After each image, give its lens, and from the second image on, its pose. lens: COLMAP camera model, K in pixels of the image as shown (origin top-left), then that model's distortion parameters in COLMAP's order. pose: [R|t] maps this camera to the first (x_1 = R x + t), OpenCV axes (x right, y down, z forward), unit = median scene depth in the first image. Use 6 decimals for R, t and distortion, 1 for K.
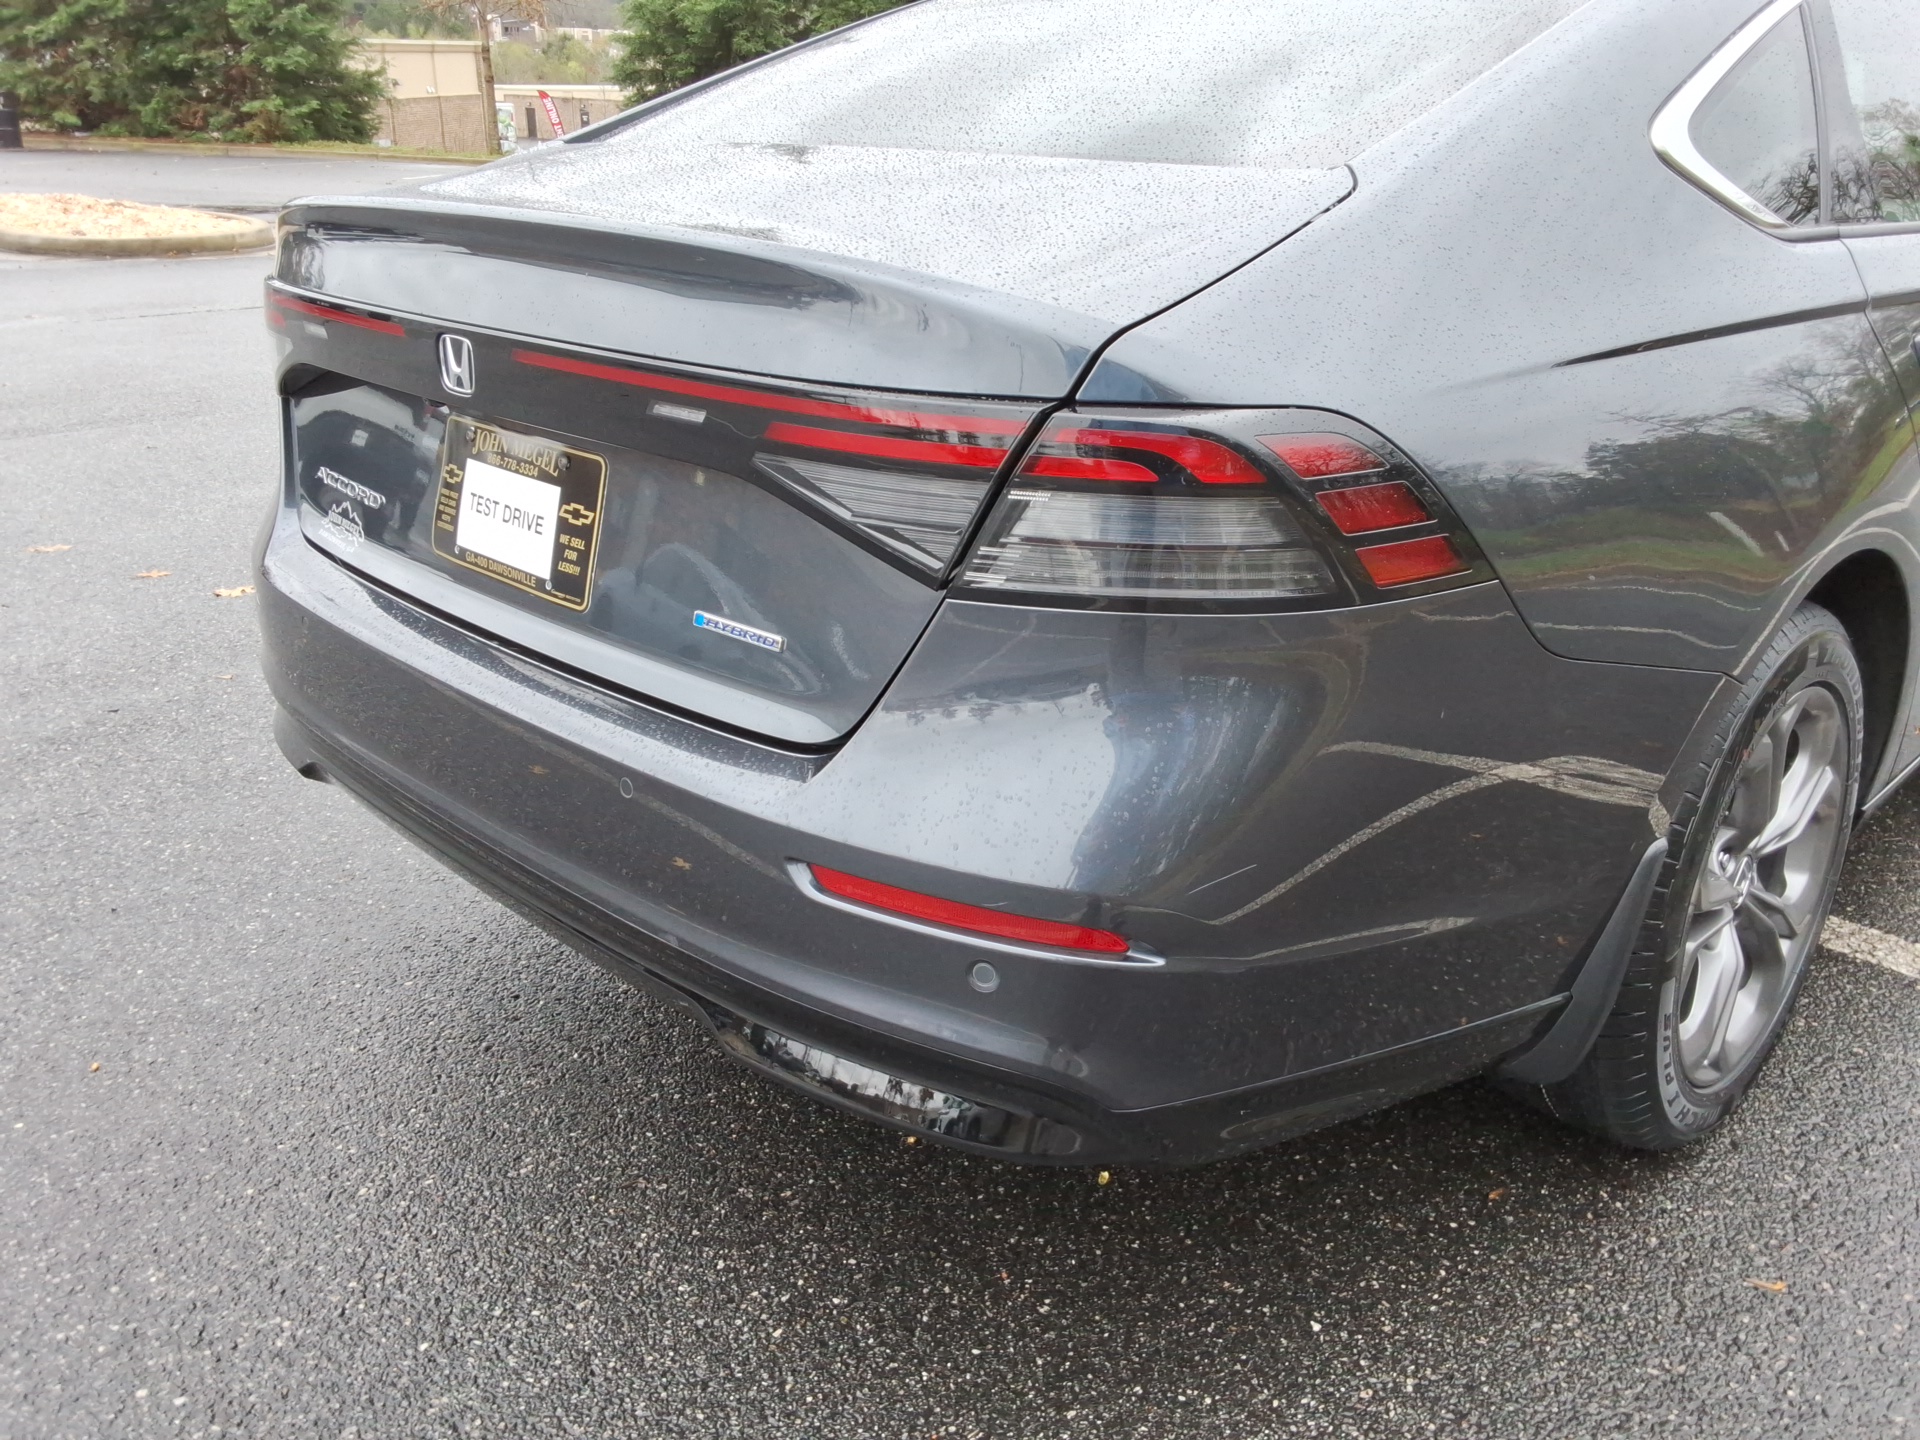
lens RADIAL K [[1542.0, 0, 951.6], [0, 1542.0, 717.7], [0, 0, 1]] dist [0.094979, -0.142199]
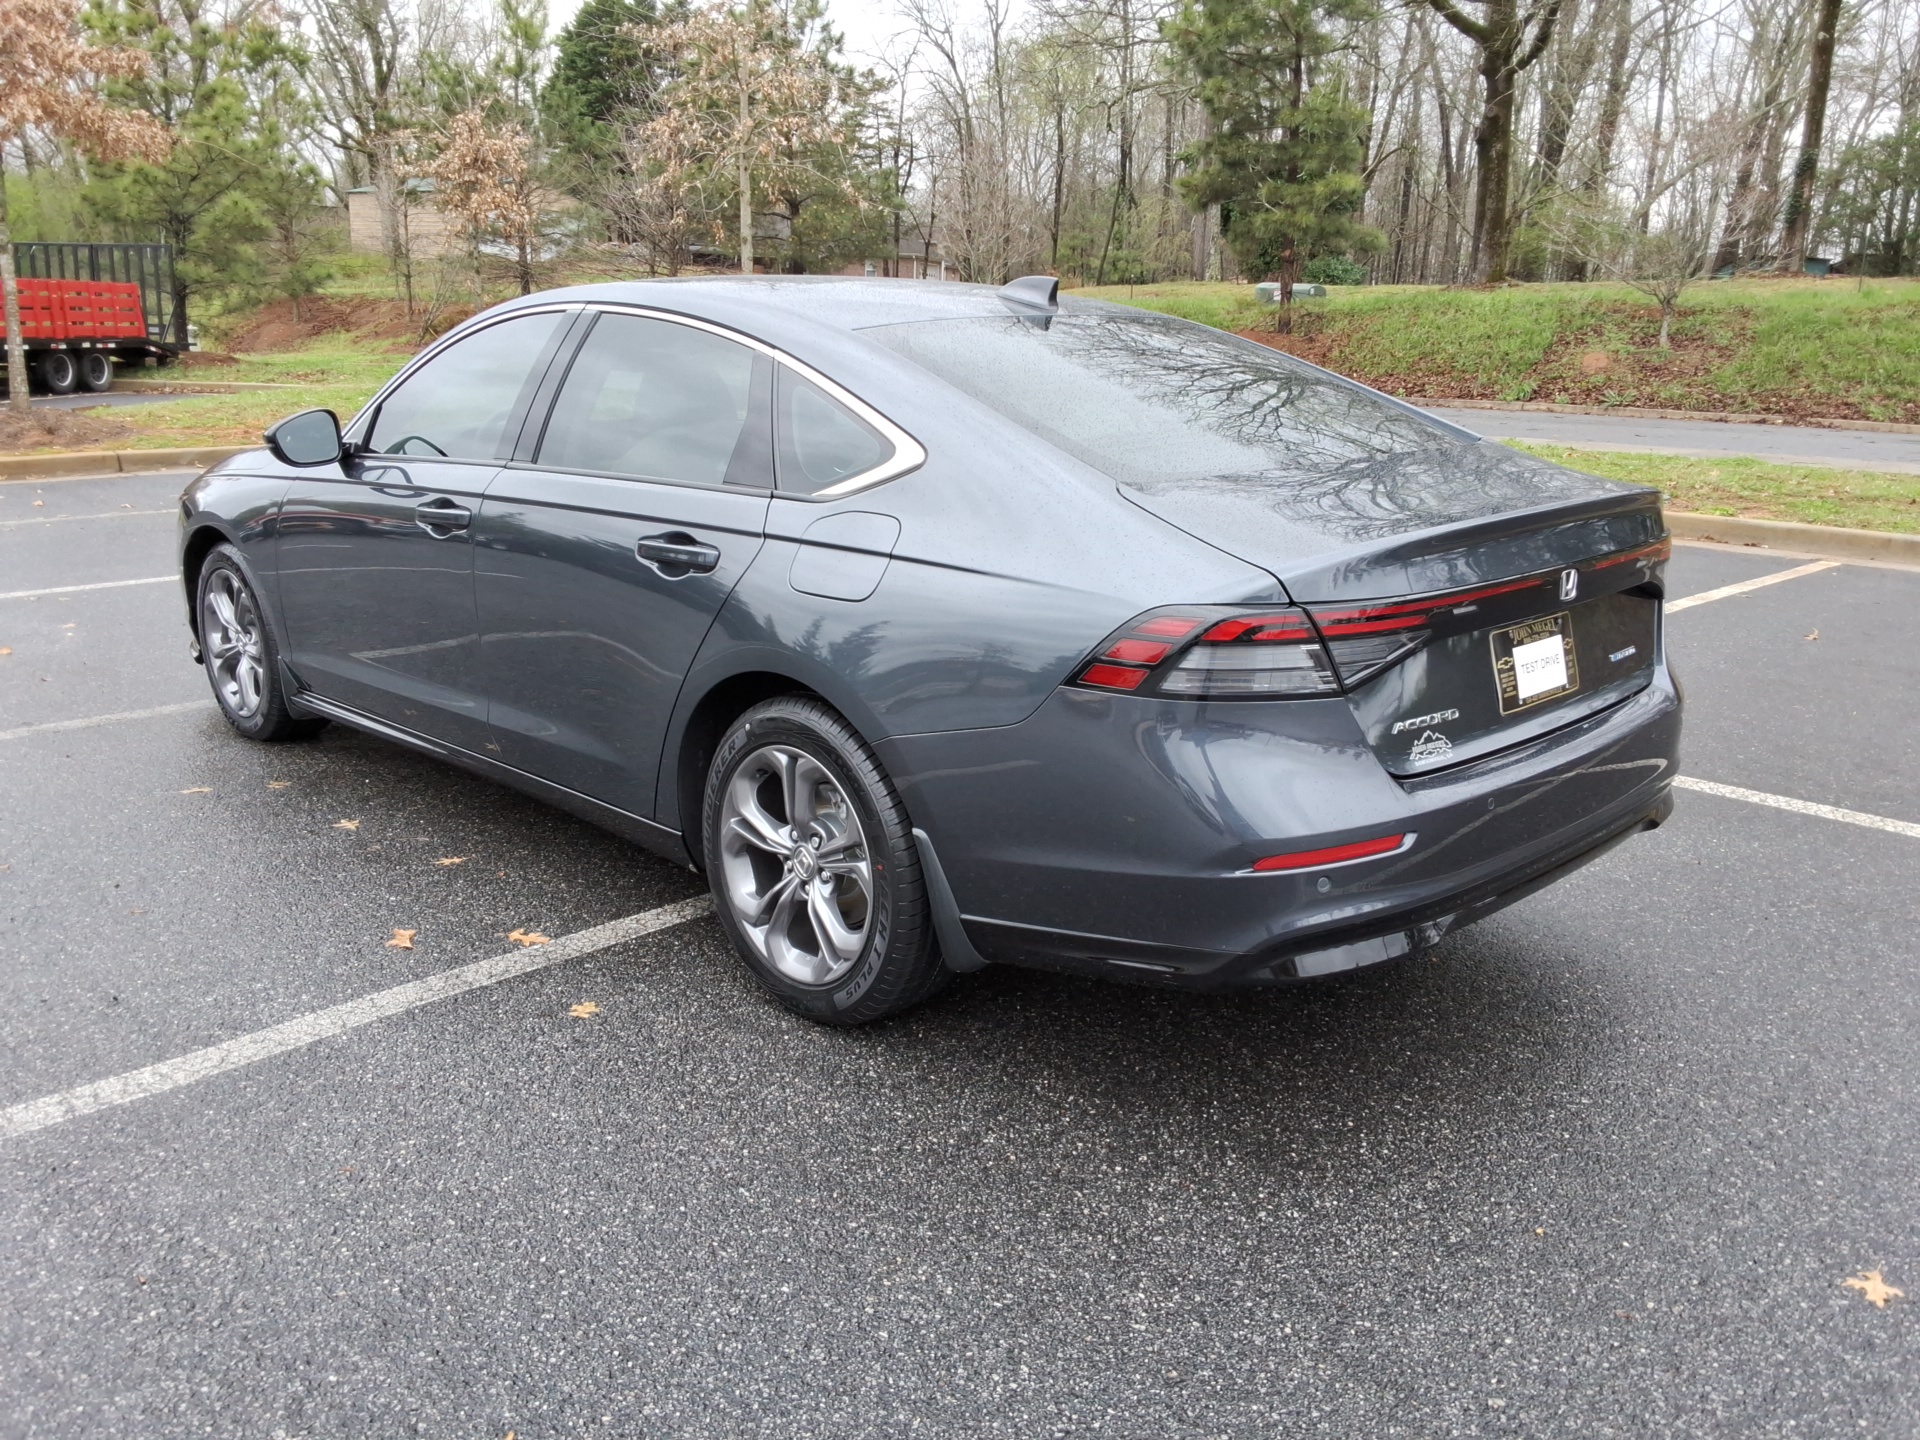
lens RADIAL K [[1542.0, 0, 965.5], [0, 1542.0, 708.5], [0, 0, 1]] dist [0.094979, -0.142199]
pose [[0.000613, -0.263854, 0.964562, -1.977488], [0.349333, 0.903850, 0.247024, -0.739692], [-0.936999, 0.336802, 0.092727, 1.428738]]
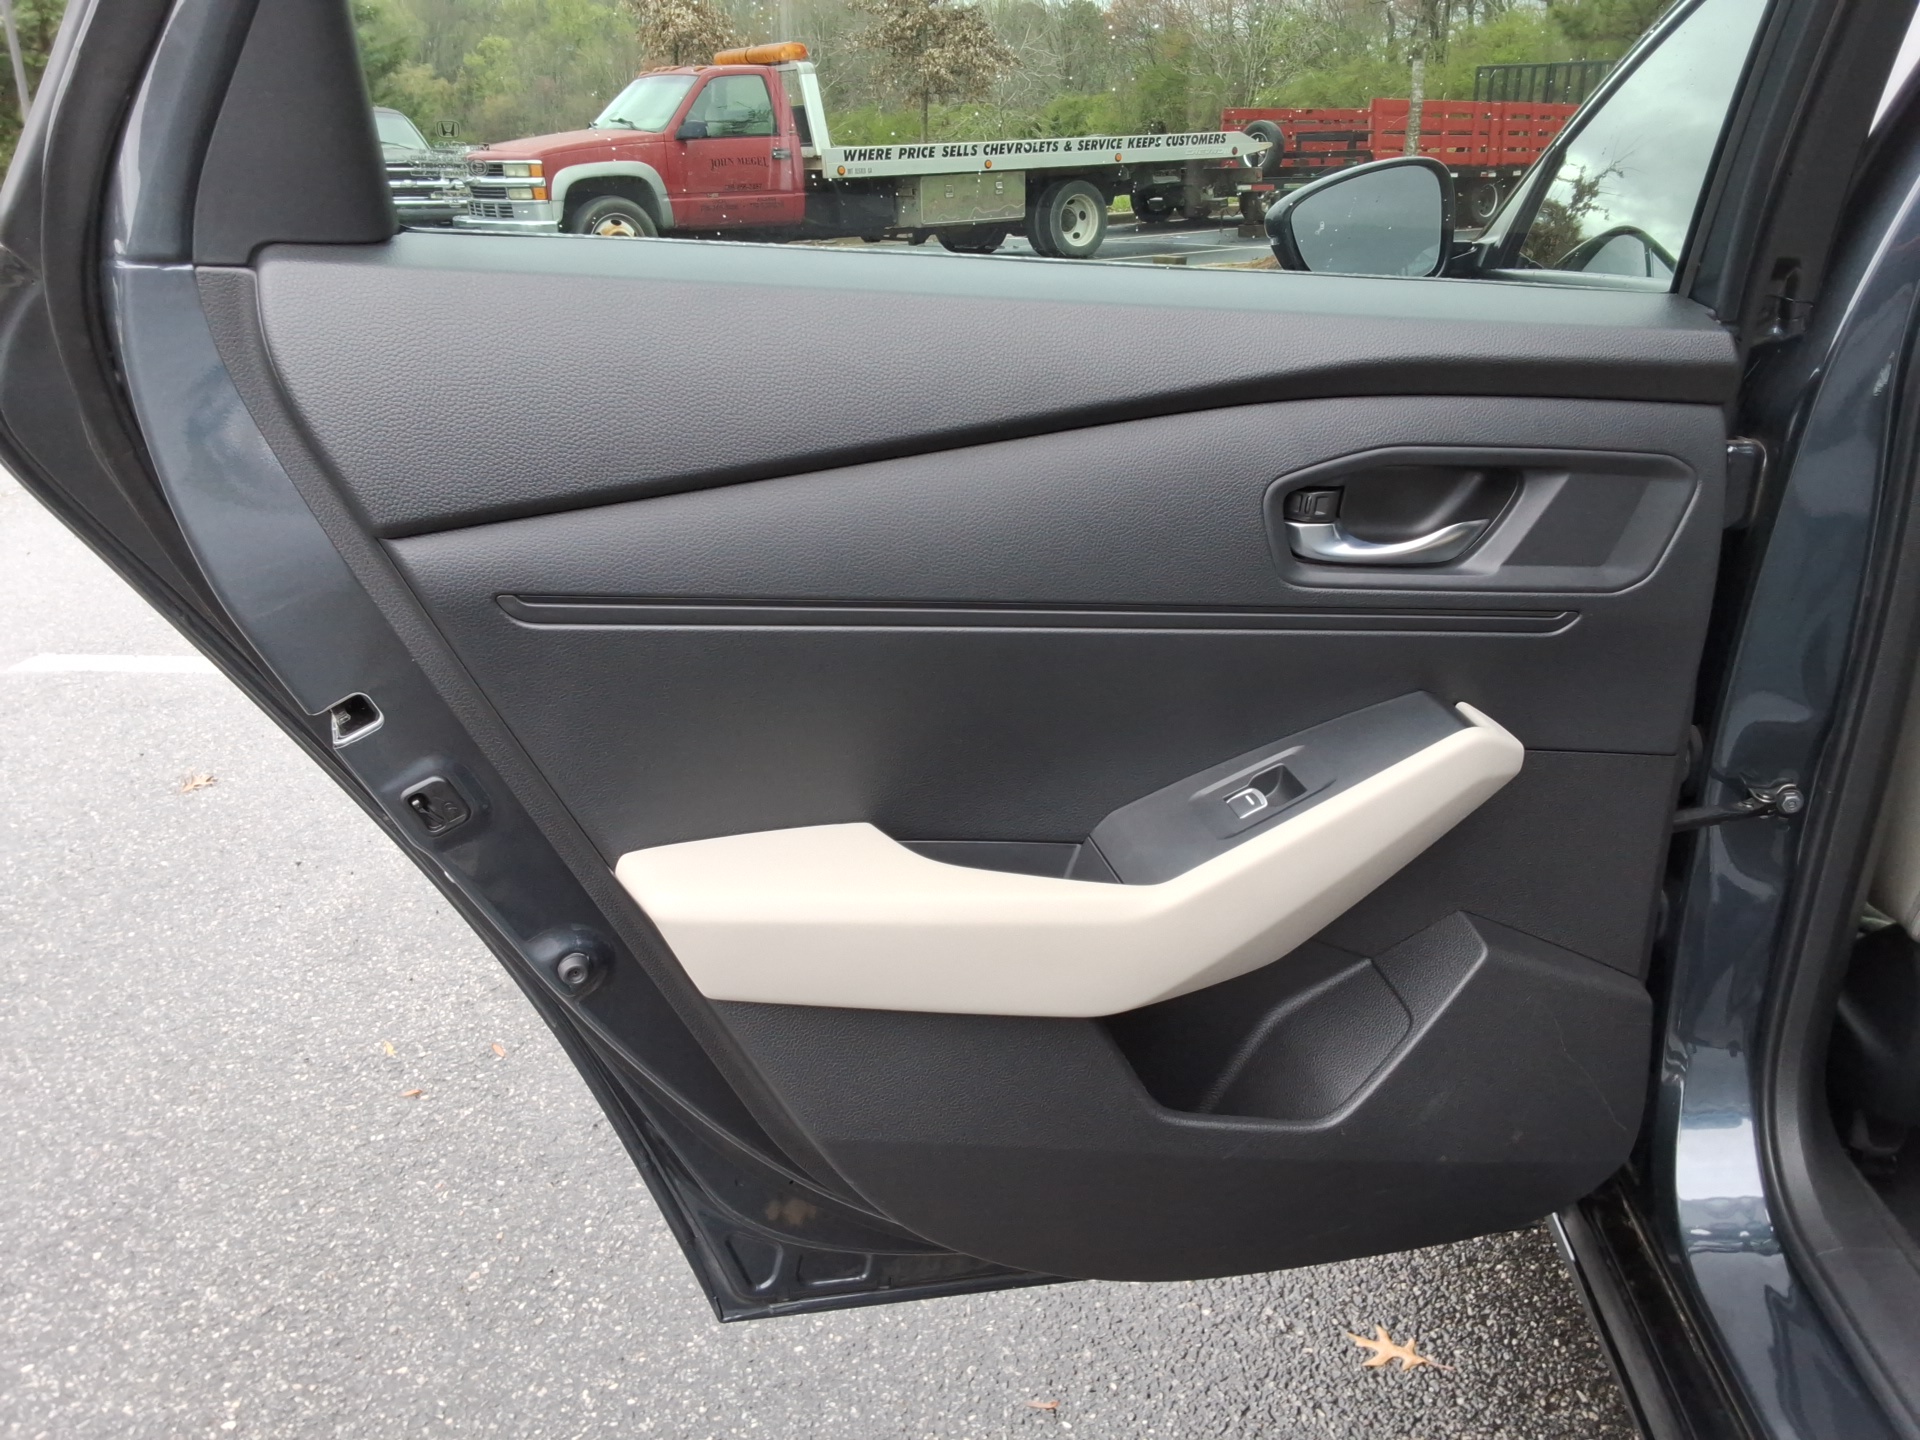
lens RADIAL K [[1542.0, 0, 993.4], [0, 1542.0, 704.9], [0, 0, 1]] dist [0.094979, -0.142199]
pose [[0.743919, -0.246510, 0.621142, -0.335490], [0.261924, 0.962665, 0.068351, -0.703597], [-0.614800, 0.111844, 0.780712, 1.874082]]
